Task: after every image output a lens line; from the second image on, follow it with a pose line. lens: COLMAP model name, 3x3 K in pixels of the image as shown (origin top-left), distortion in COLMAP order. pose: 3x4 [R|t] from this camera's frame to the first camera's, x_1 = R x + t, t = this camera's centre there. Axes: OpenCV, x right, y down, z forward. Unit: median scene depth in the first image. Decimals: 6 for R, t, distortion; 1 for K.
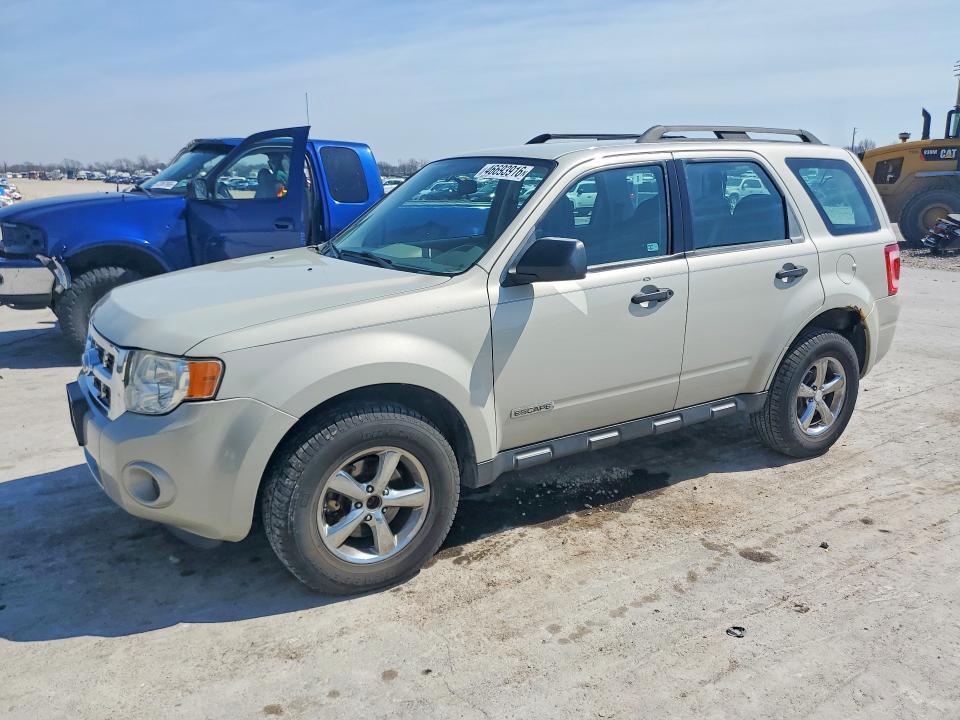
lens RADIAL K [[751.9, 0, 480.0], [0, 751.9, 360.0], [0, 0, 1]] dist [-0.004363, 0.013570]
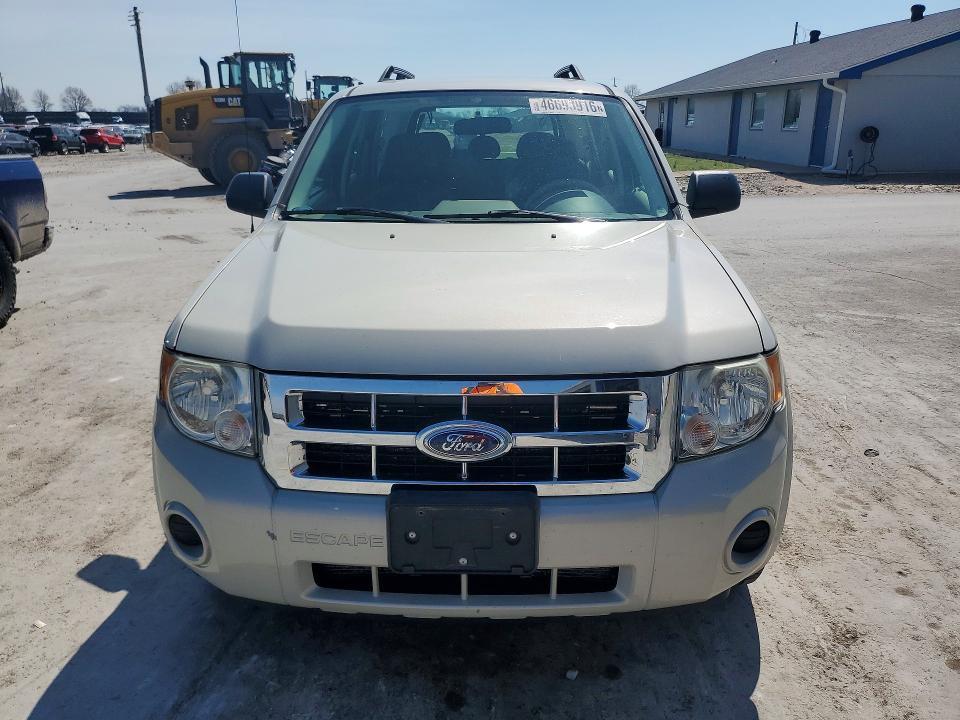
lens RADIAL K [[751.9, 0, 480.0], [0, 751.9, 360.0], [0, 0, 1]] dist [-0.004363, 0.013570]
pose [[0.573271, -0.257687, 0.777790, -0.504843], [0.208826, 0.963861, 0.165418, -0.079834], [-0.792308, 0.067594, 0.606365, 0.344572]]
